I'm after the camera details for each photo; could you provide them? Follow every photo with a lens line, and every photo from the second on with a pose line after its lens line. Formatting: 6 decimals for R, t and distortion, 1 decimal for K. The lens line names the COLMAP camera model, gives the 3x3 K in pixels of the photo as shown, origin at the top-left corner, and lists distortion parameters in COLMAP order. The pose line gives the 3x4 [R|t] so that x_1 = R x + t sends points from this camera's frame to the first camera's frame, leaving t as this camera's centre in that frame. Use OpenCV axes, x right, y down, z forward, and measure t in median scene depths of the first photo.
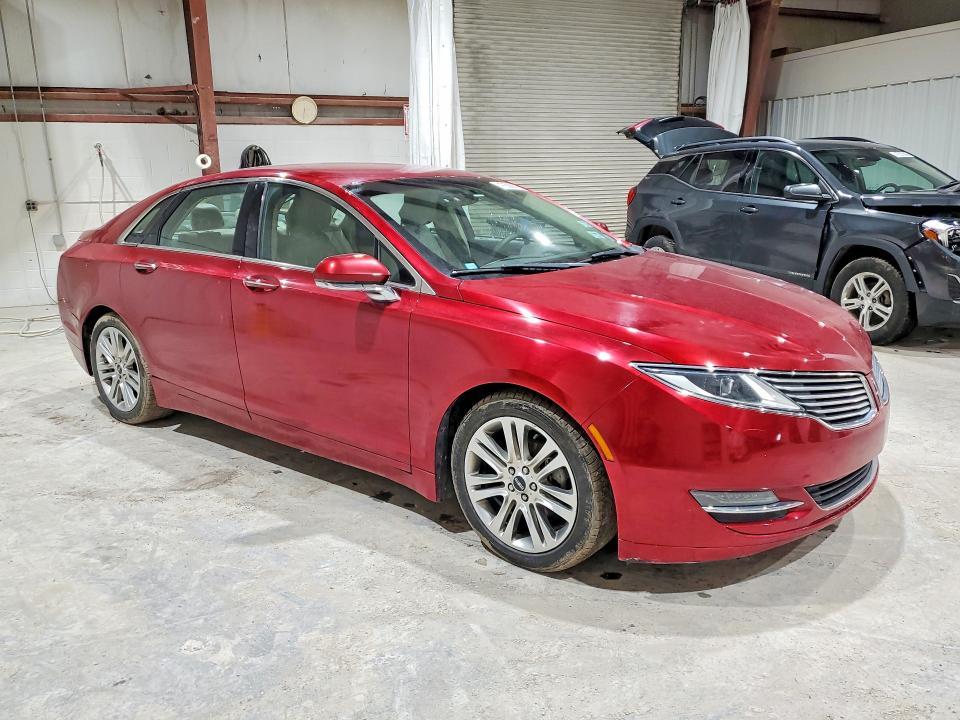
lens RADIAL K [[730.2, 0, 484.7], [0, 730.2, 360.6], [0, 0, 1]] dist [0.022697, -0.005838]
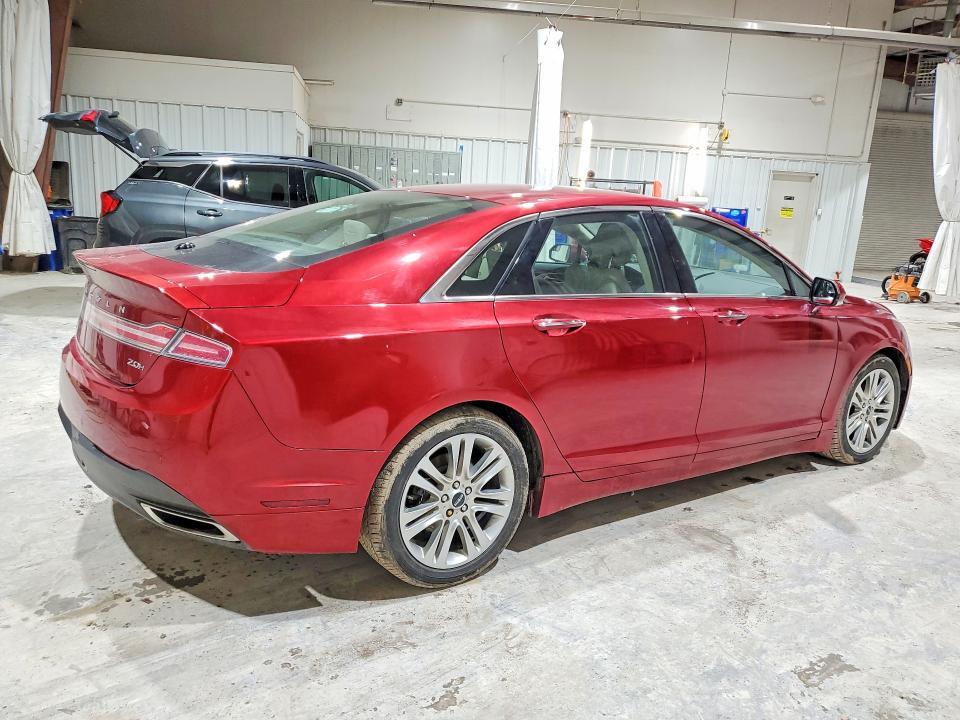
lens RADIAL K [[730.2, 0, 481.1], [0, 730.2, 359.5], [0, 0, 1]] dist [0.022697, -0.005838]
pose [[0.296252, -0.177011, 0.938564, -1.290213], [0.159859, 0.978004, 0.133991, -0.227702], [-0.941637, 0.110343, 0.318032, 0.948873]]
